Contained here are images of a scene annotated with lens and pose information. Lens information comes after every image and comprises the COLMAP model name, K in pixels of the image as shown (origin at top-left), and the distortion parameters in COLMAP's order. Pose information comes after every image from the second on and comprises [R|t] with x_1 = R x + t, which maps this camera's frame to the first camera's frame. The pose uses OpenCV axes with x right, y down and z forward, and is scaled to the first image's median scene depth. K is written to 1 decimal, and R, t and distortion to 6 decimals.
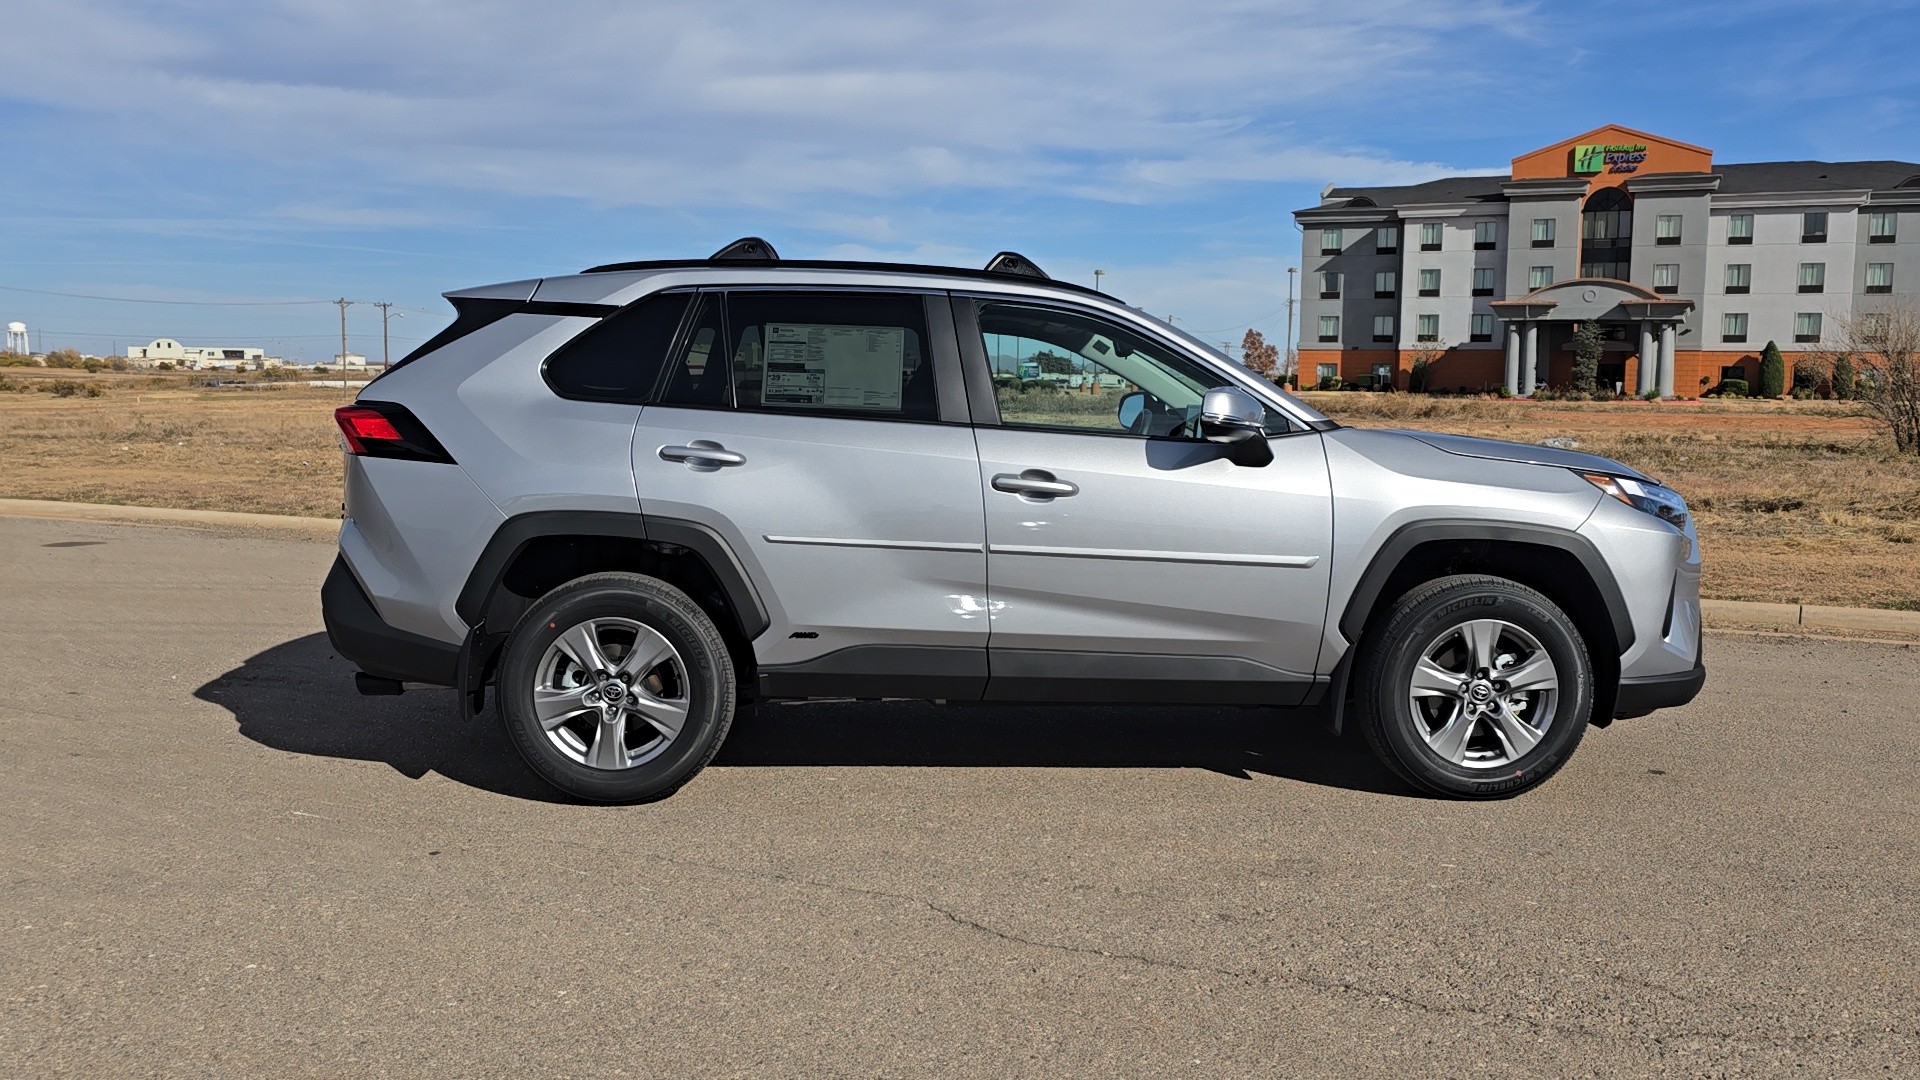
lens RADIAL K [[1682.8, 0, 958.2], [0, 1682.8, 543.9], [0, 0, 1]] dist [0.010188, -0.016028]
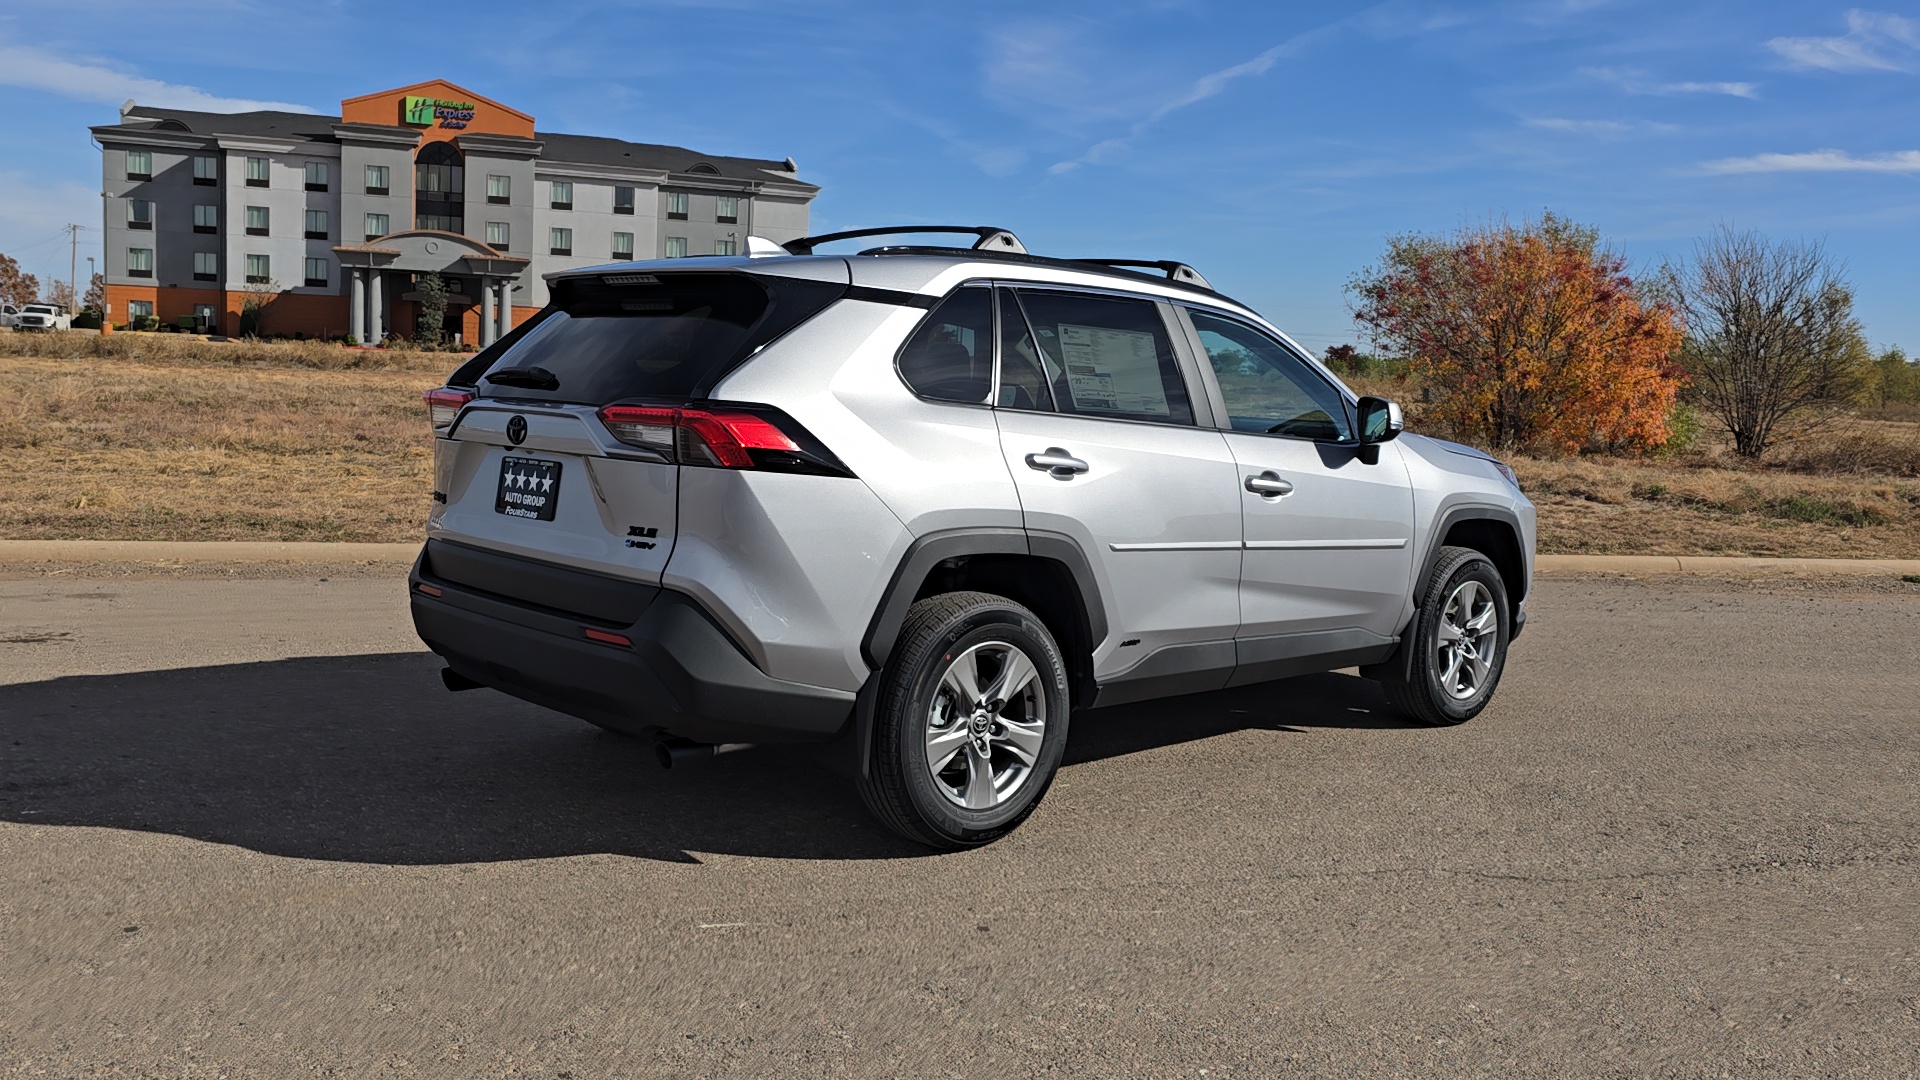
lens RADIAL K [[1682.8, 0, 962.0], [0, 1682.8, 543.2], [0, 0, 1]] dist [0.010188, -0.016028]
pose [[0.723268, -0.051087, 0.688675, -0.823262], [0.027663, 0.998603, 0.045025, -0.050458], [-0.690013, -0.013514, 0.723670, 0.340707]]
